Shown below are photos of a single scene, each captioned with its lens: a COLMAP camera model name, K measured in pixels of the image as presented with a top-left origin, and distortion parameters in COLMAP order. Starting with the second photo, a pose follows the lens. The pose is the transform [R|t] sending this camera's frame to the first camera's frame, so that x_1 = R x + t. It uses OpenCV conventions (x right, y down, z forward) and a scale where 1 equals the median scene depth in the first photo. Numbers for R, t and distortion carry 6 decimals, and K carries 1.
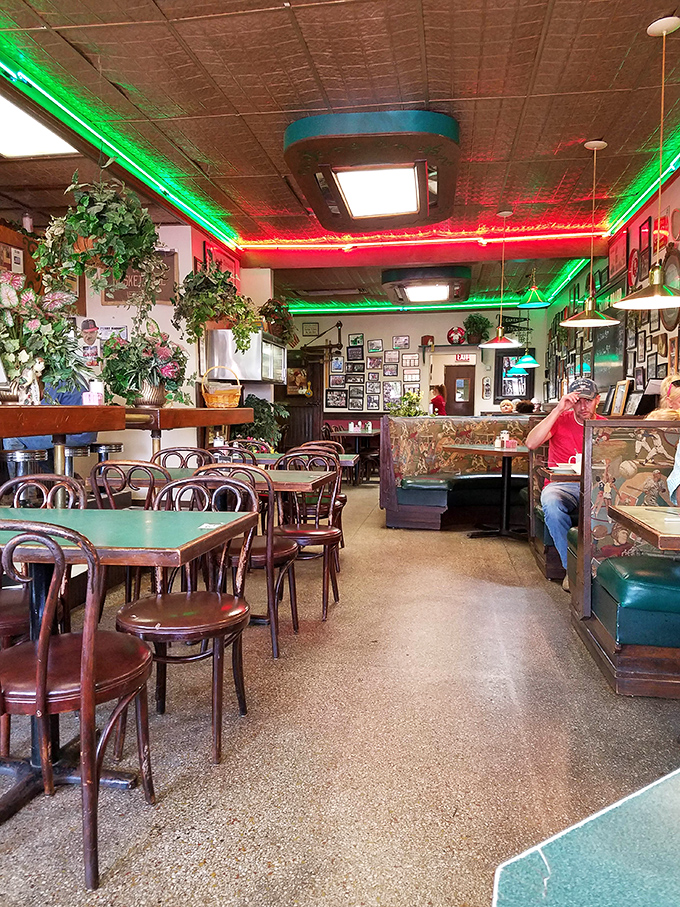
lens RADIAL K [[705.4, 0, 339.4], [0, 705.4, 455.2], [0, 0, 1]] dist [0.002237, -0.000744]
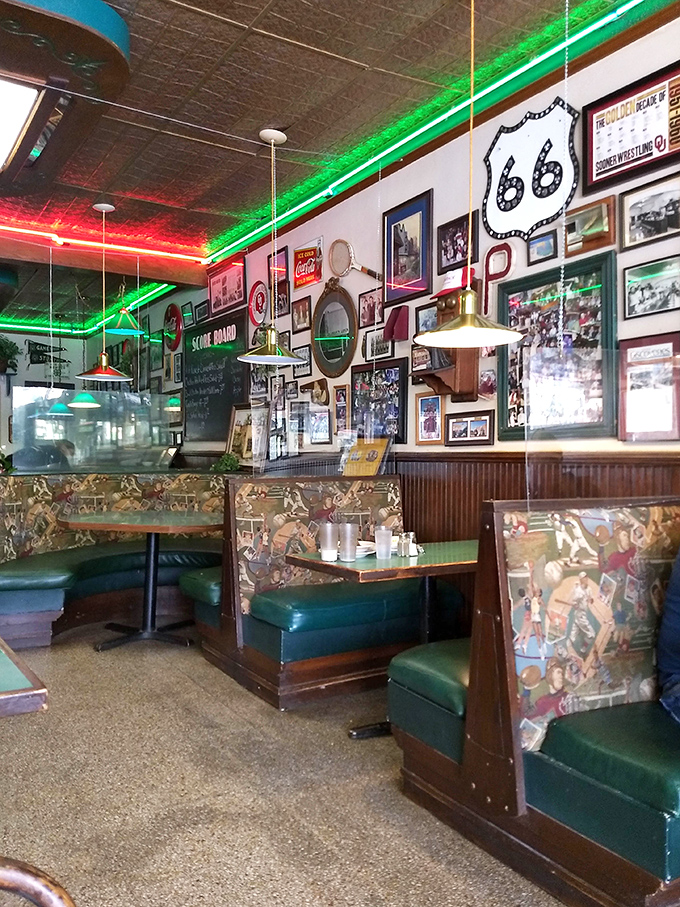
lens RADIAL K [[735.4, 0, 339.9], [0, 735.4, 452.8], [0, 0, 1]] dist [0.003682, -0.003506]
pose [[0.762084, 0.018410, 0.647217, -0.083542], [0.023882, 0.998116, -0.056512, -0.025124], [-0.647038, 0.058524, 0.760208, 0.245507]]
